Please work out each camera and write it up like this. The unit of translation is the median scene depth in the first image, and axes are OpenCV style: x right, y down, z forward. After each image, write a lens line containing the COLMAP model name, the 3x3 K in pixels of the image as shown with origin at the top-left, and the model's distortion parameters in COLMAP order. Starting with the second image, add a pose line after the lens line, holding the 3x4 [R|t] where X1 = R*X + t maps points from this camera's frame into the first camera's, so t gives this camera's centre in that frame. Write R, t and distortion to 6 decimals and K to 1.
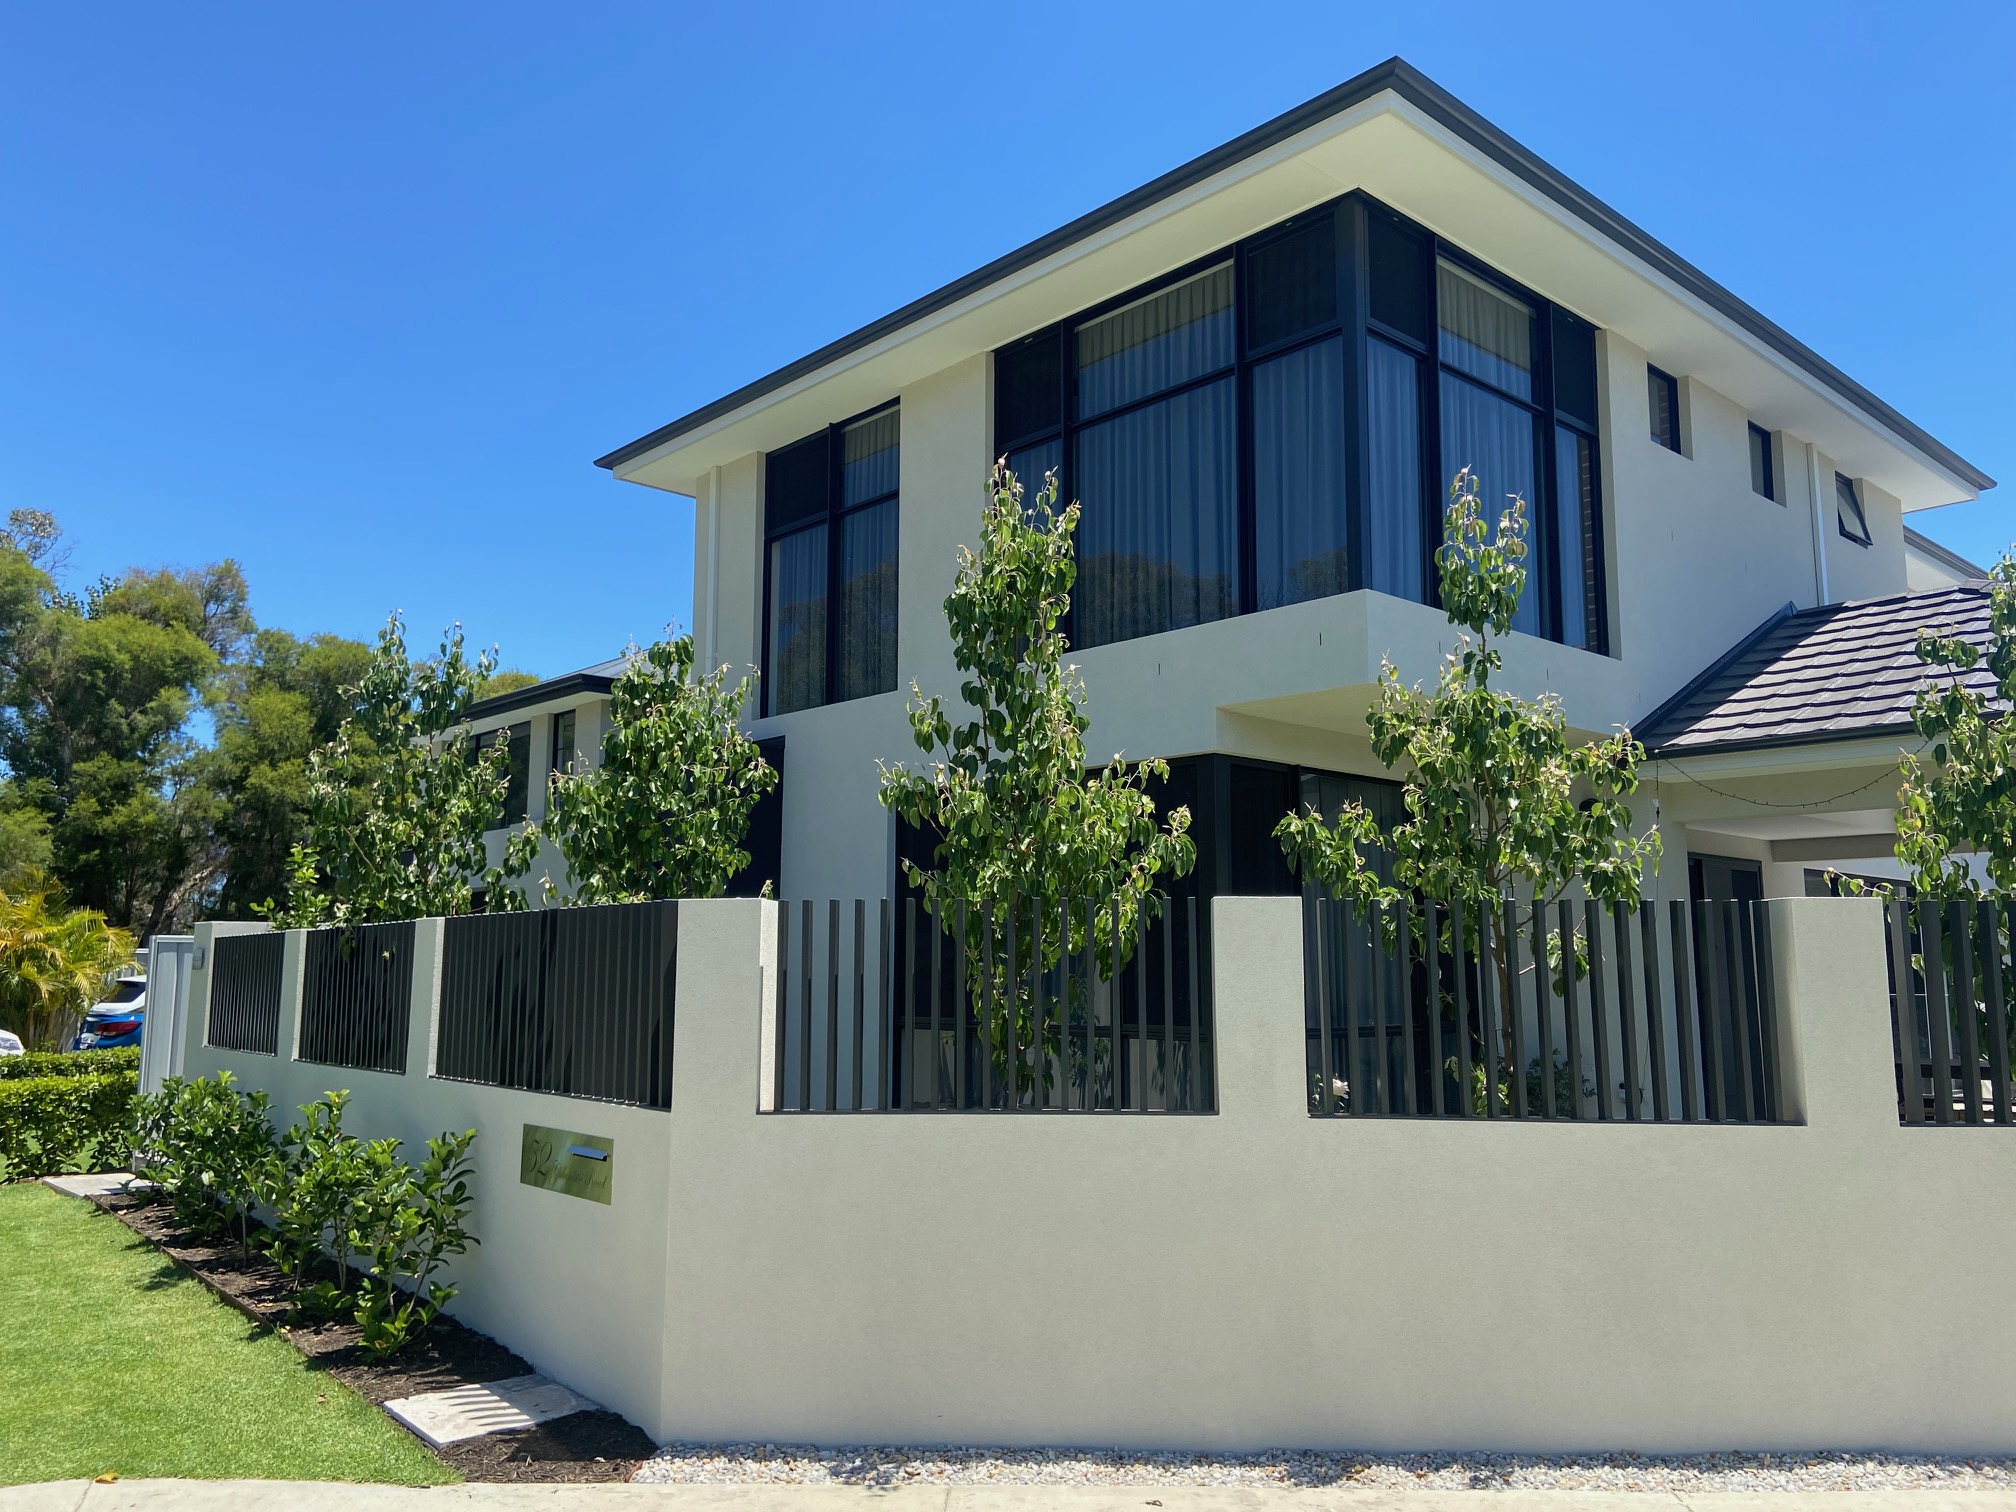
lens RADIAL K [[1505.2, 0, 1008.0], [0, 1505.2, 756.0], [0, 0, 1]] dist [0.118891, -0.148489]
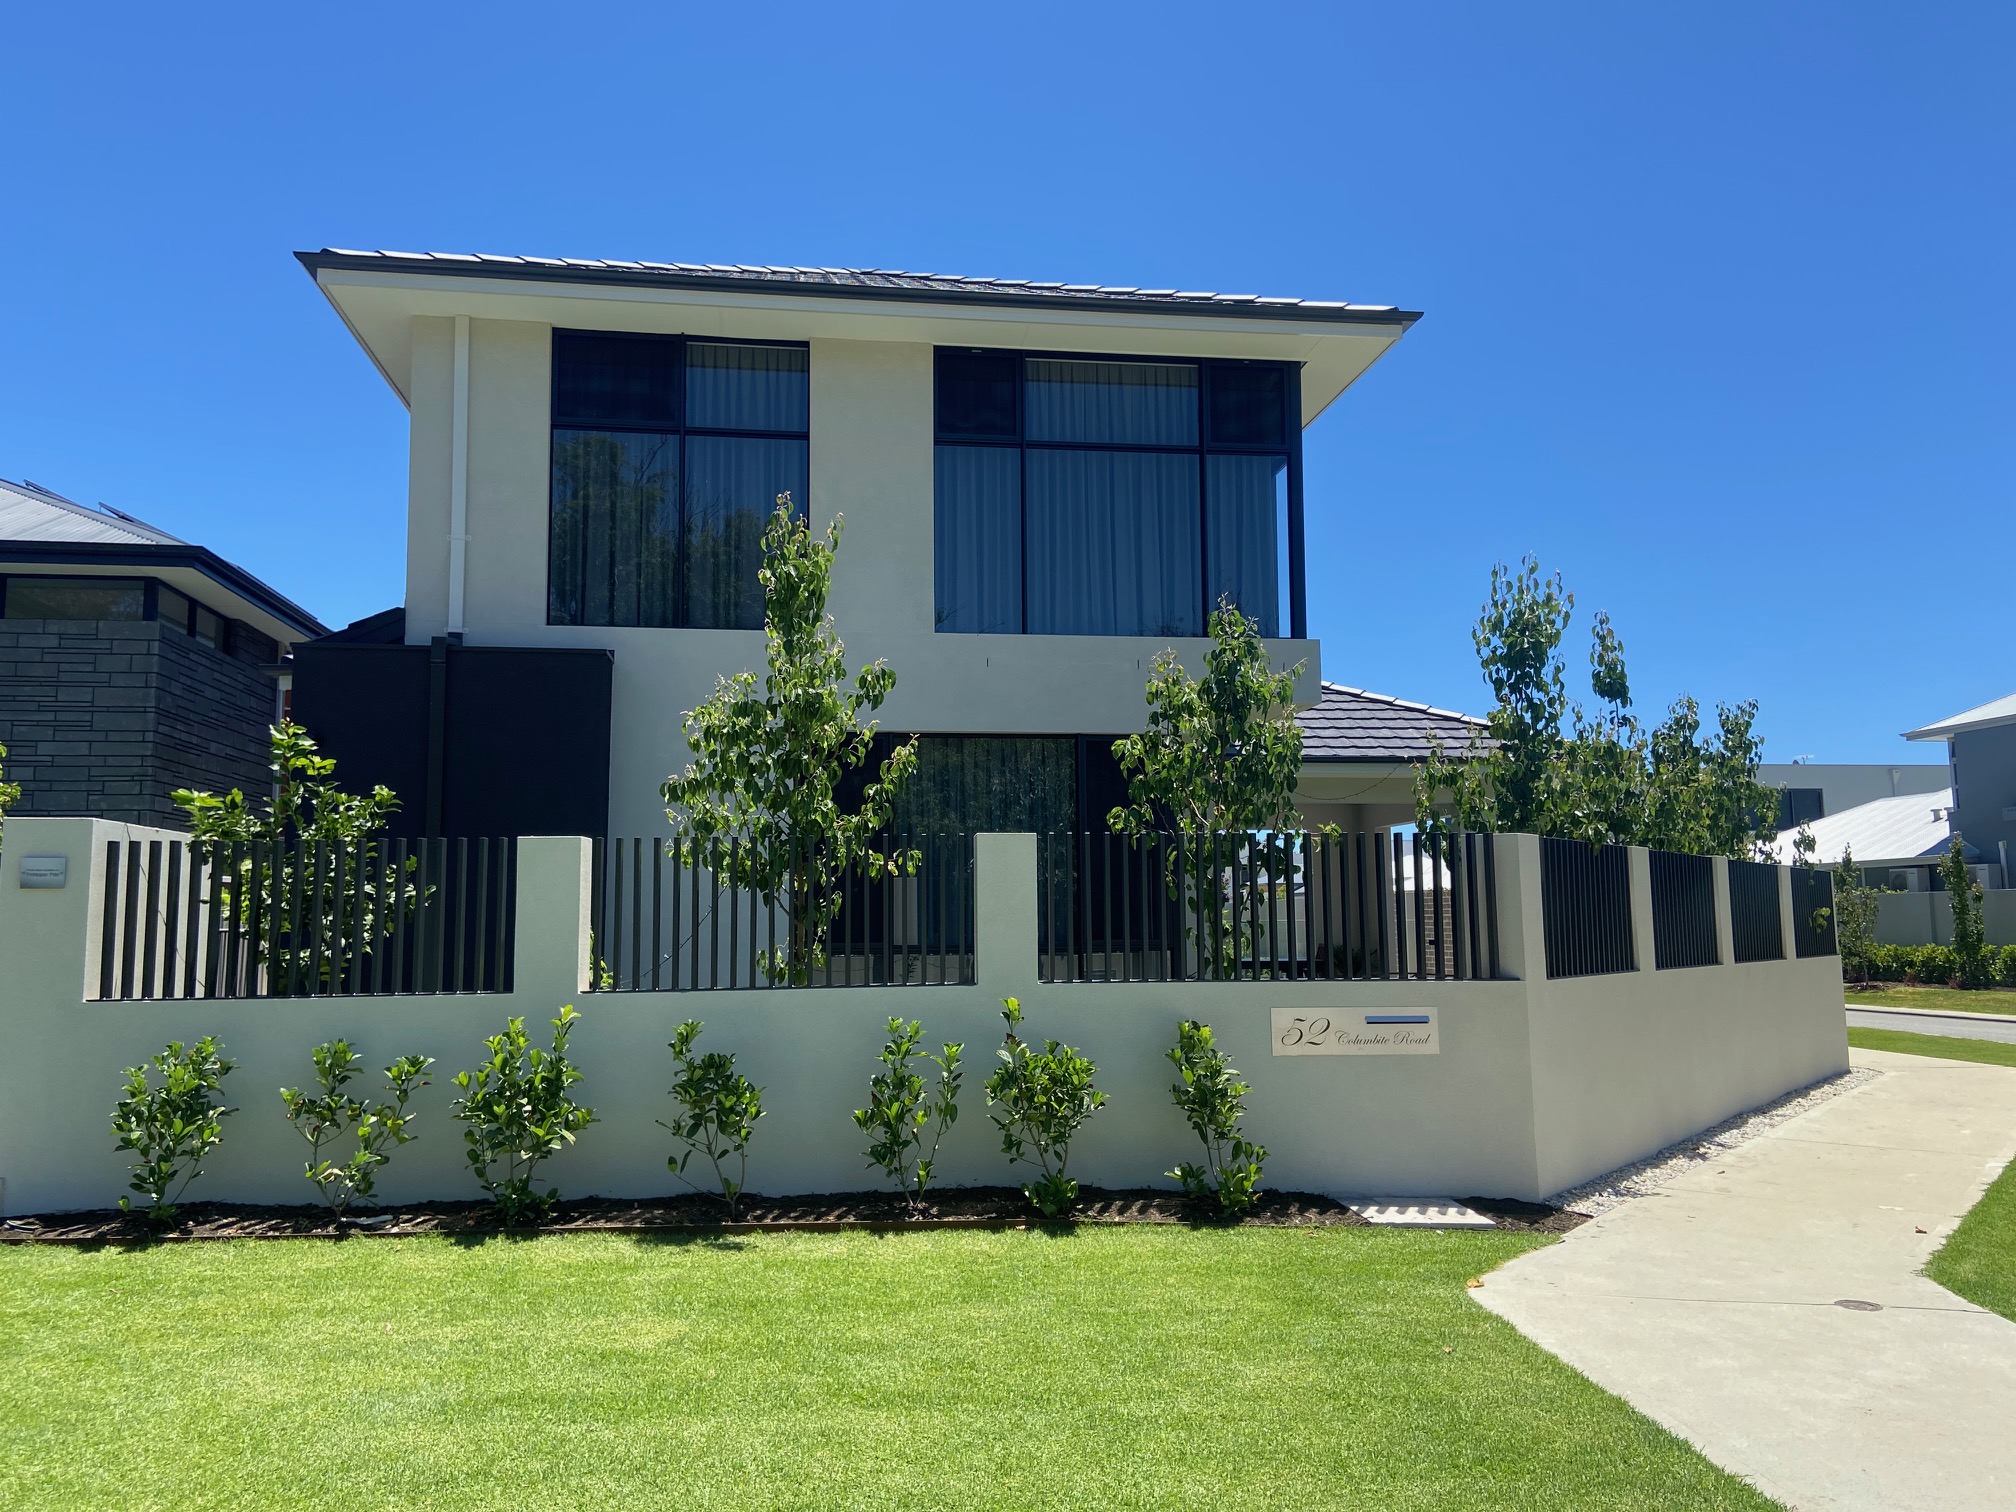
lens RADIAL K [[1513.0, 0, 1007.2], [0, 1513.0, 796.4], [0, 0, 1]] dist [0.120860, -0.158206]
pose [[0.585049, 0.070147, 0.807959, -1.324580], [-0.105808, 0.994339, -0.009712, 0.104250], [-0.804066, -0.079807, 0.589159, 0.414983]]
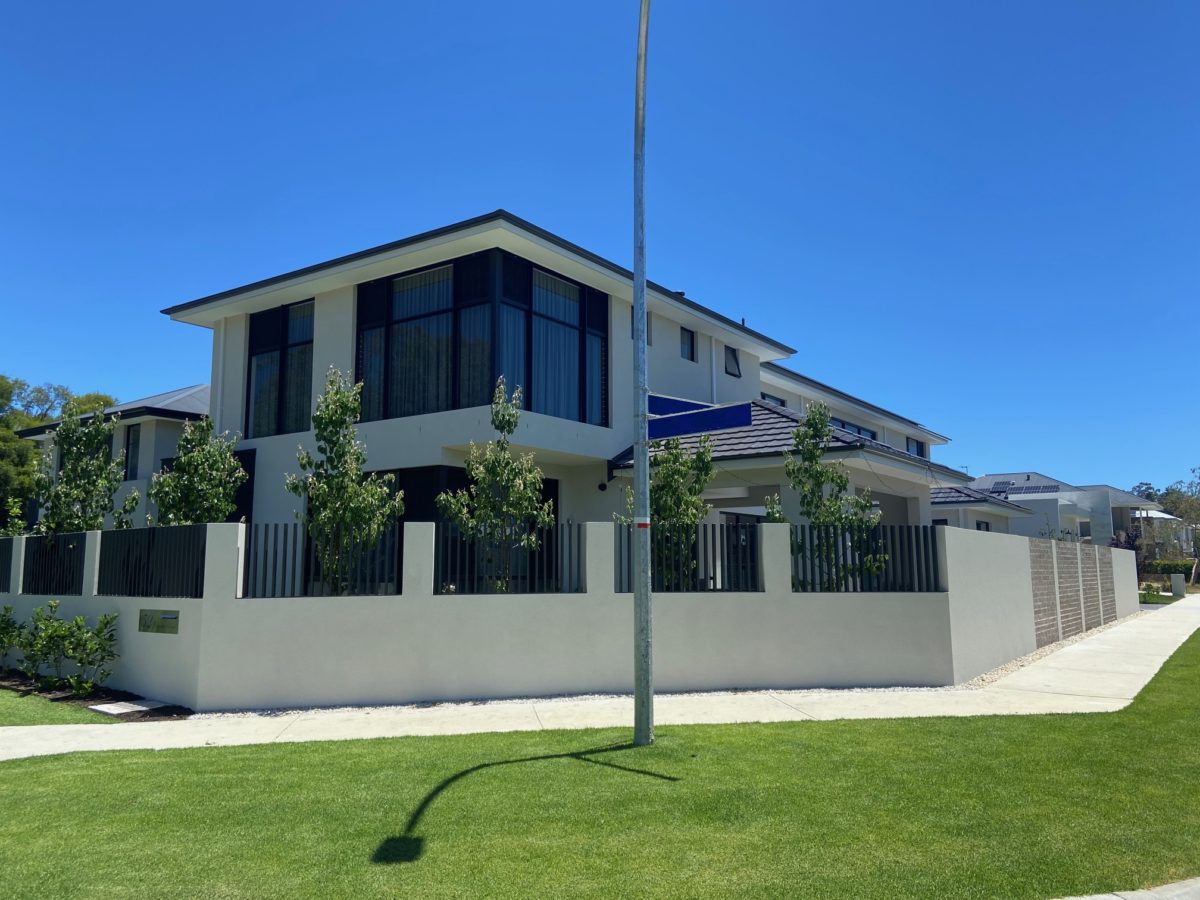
lens RADIAL K [[896.0, 0, 600.0], [0, 896.0, 450.0], [0, 0, 1]] dist [0.118891, -0.148489]
pose [[0.978944, 0.020351, 0.203111, 0.118877], [-0.022369, 0.999721, 0.007644, -0.055754], [-0.202899, -0.012026, 0.979126, -0.636264]]
